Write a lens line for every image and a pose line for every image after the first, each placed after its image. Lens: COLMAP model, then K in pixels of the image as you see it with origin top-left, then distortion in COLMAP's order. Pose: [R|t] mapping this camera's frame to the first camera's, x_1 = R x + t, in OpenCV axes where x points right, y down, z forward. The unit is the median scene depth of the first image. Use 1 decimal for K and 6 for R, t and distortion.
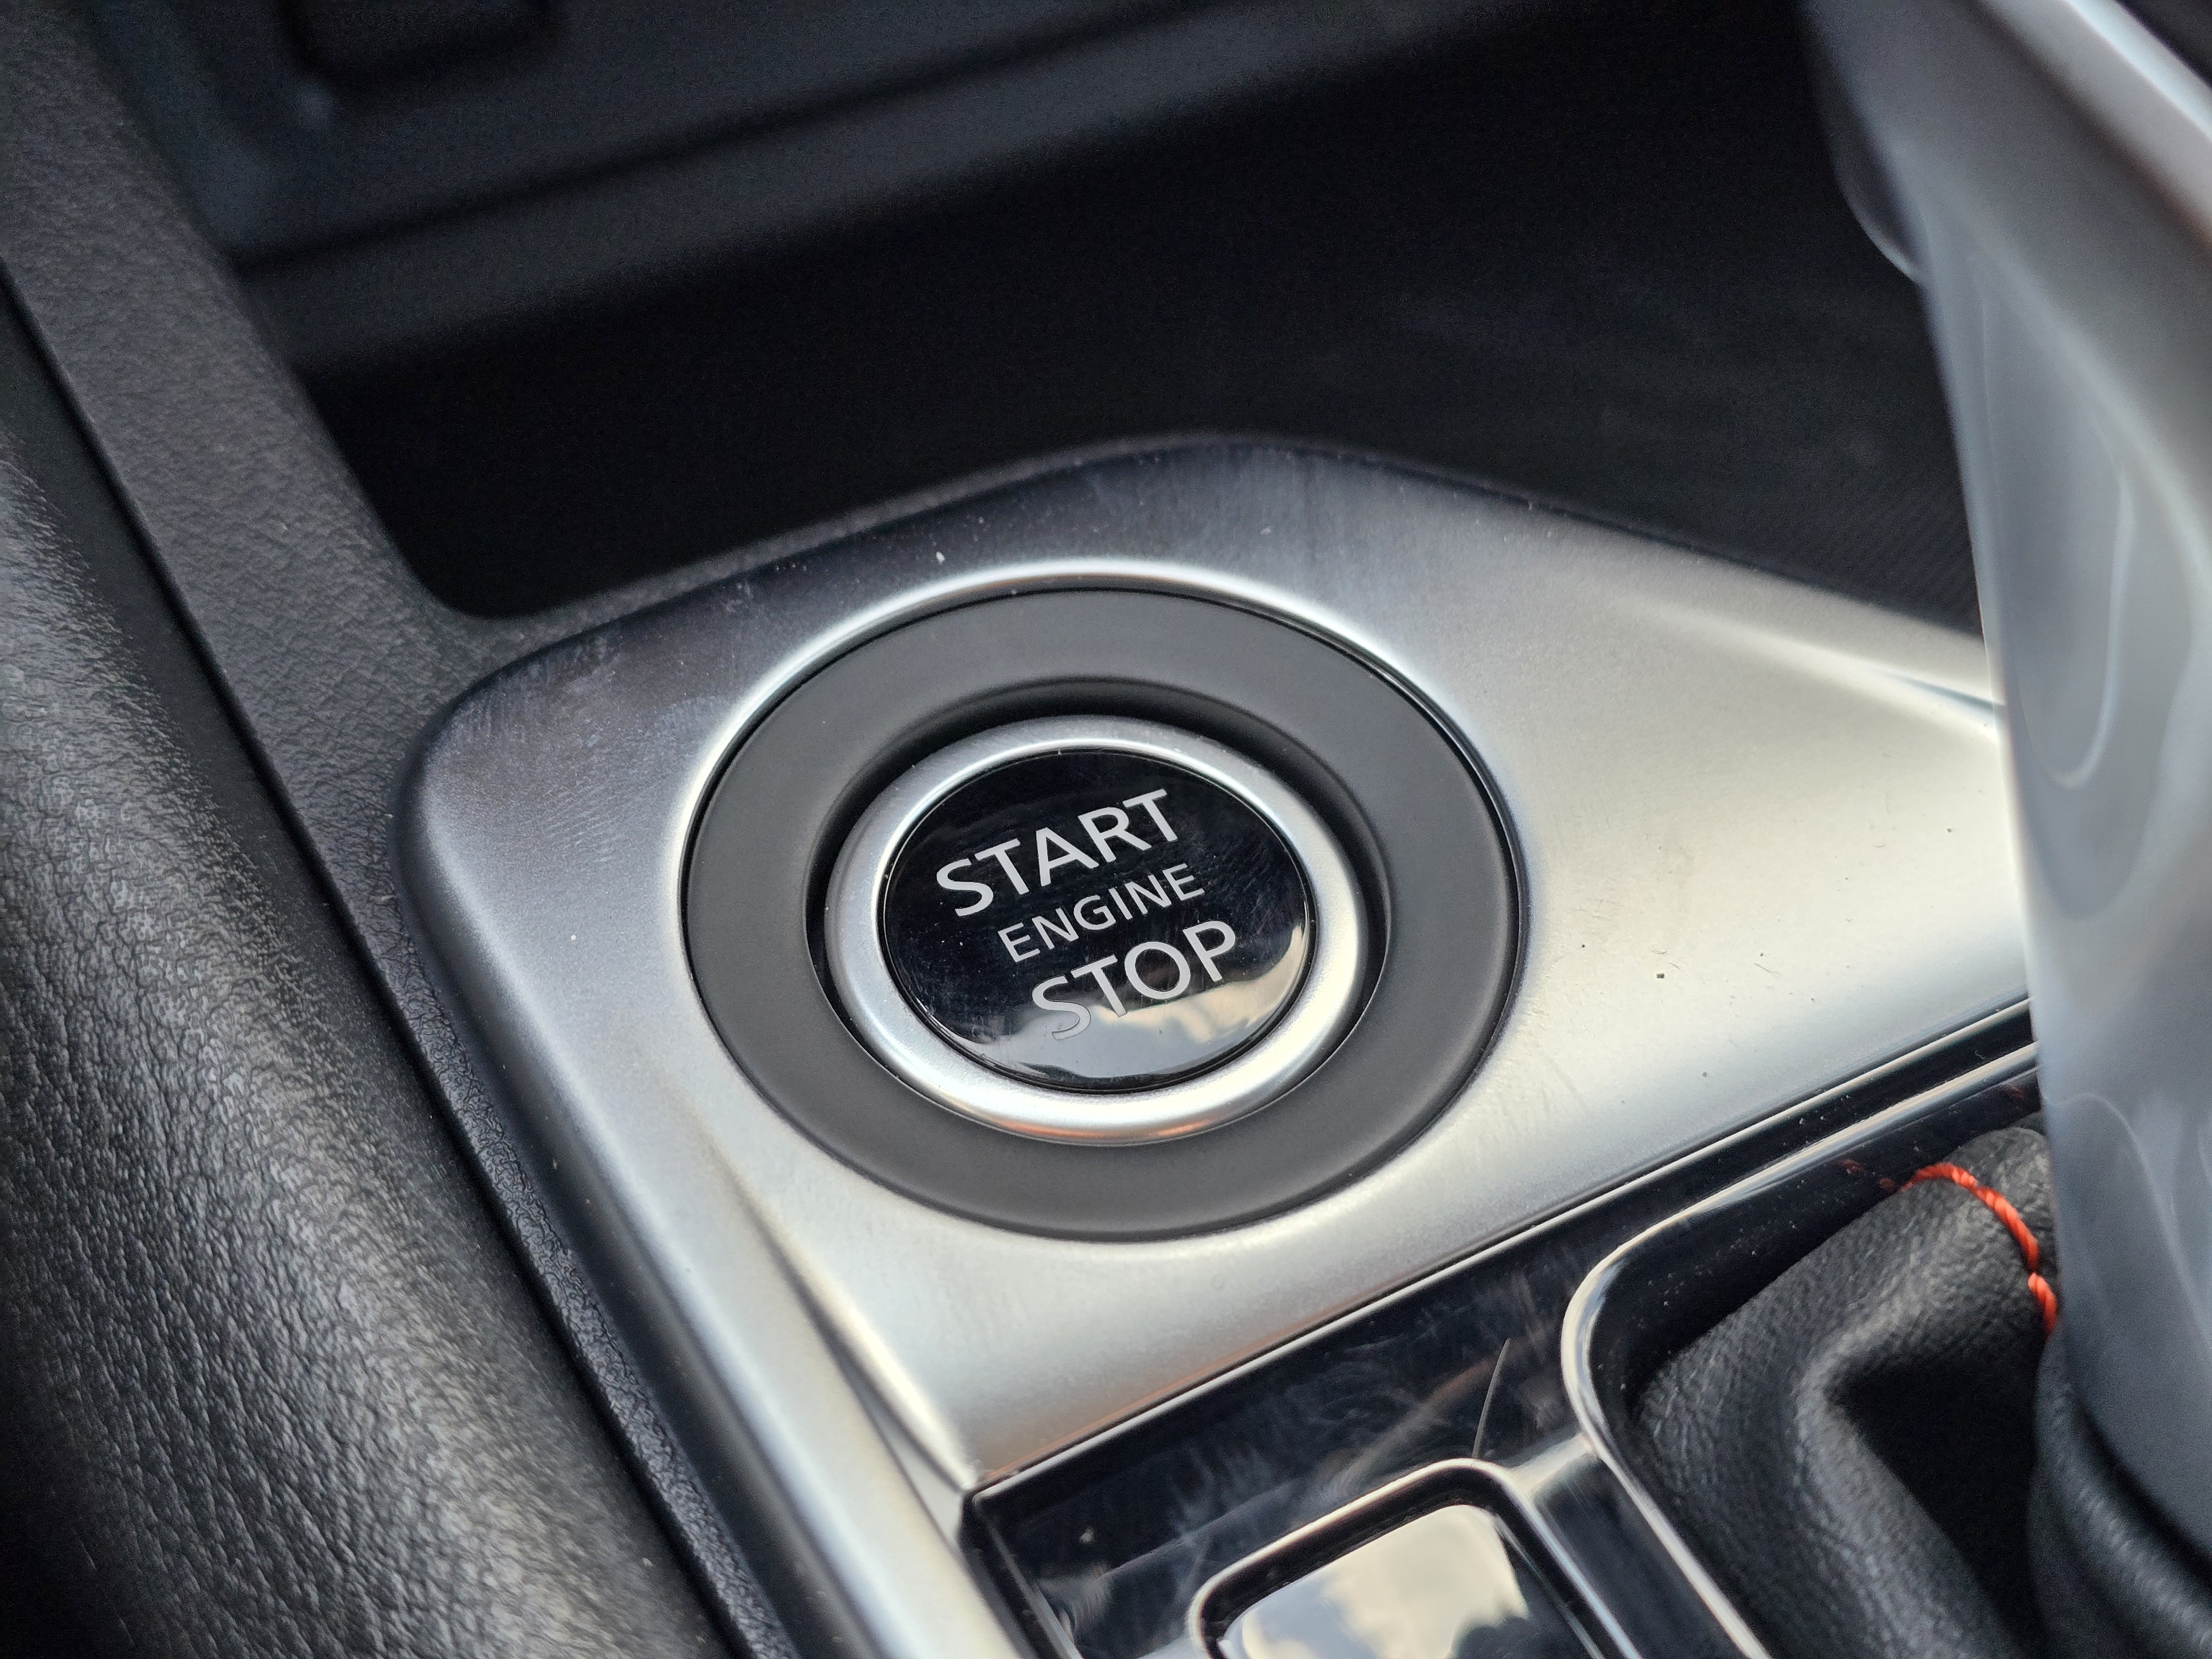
lens RADIAL K [[3063.4, 0, 1101.5], [0, 3063.4, 783.9], [0, 0, 1]] dist [0.225908, -0.873435]
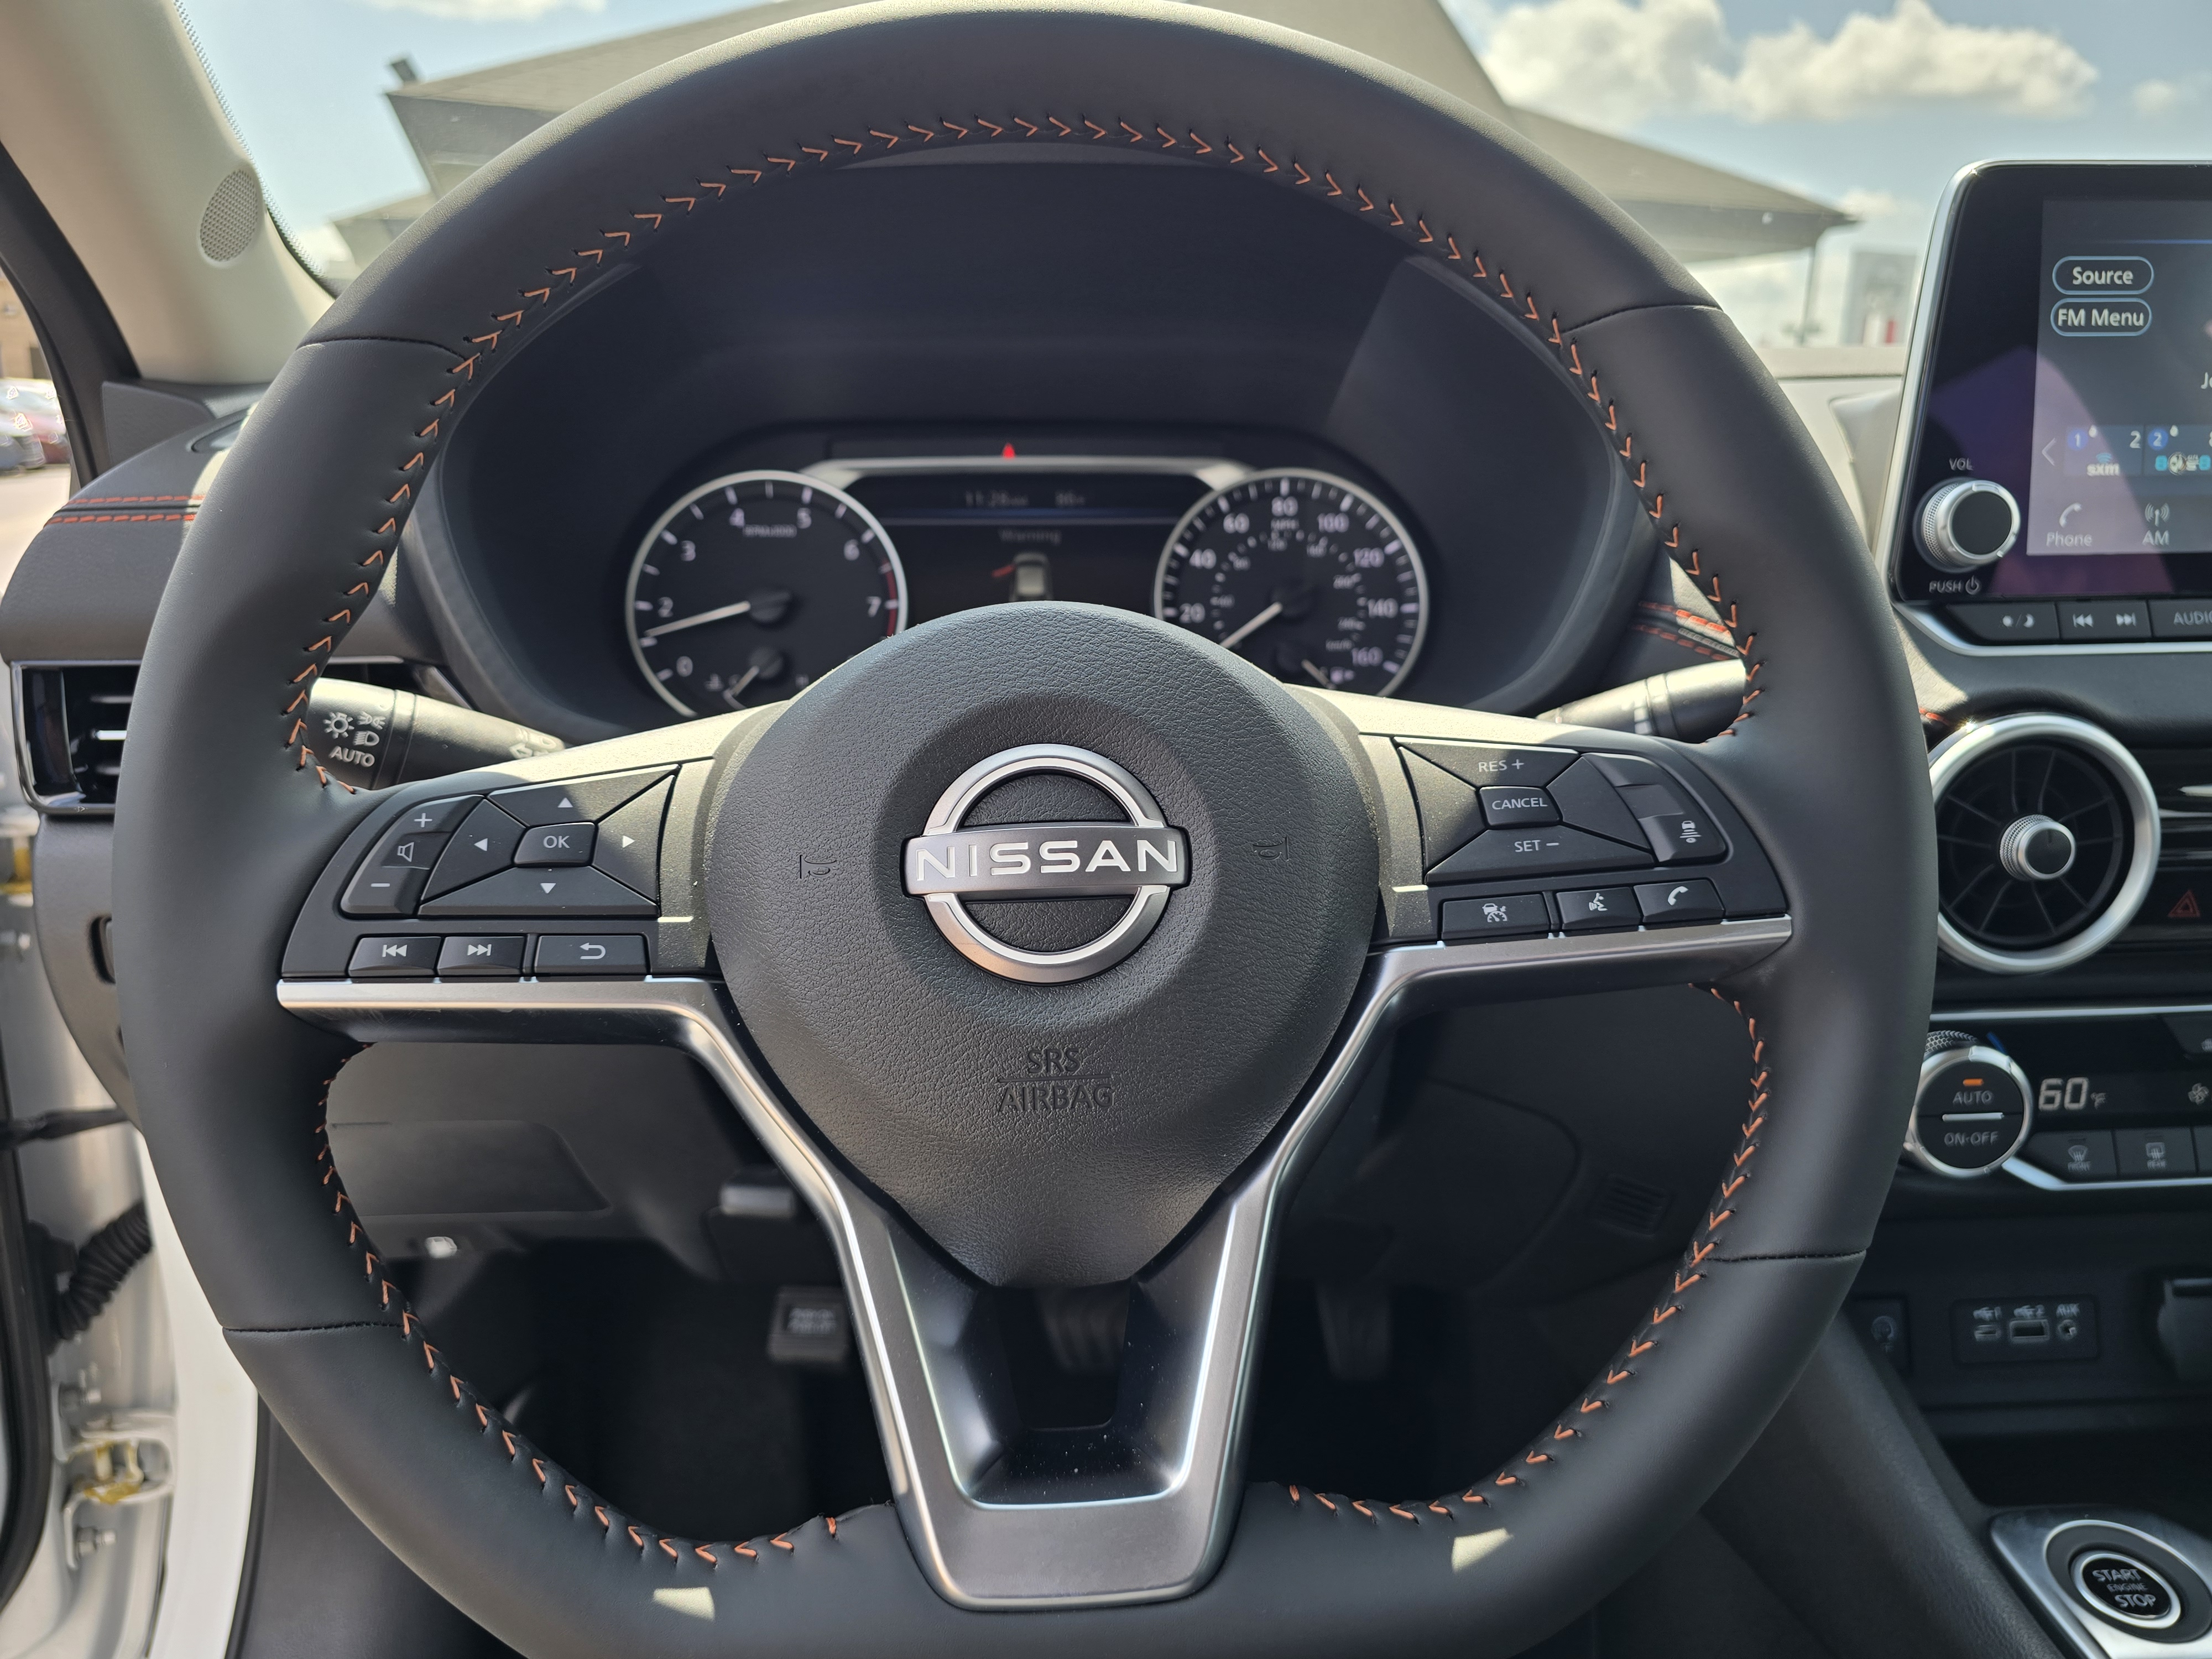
lens RADIAL K [[1543.1, 0, 1095.0], [0, 1543.1, 813.2], [0, 0, 1]] dist [0.017448, -0.032118]
pose [[0.902596, 0.119254, -0.413640, -0.700053], [-0.301297, 0.861291, -0.409143, 0.533646], [0.307473, 0.493920, 0.813329, -2.546335]]
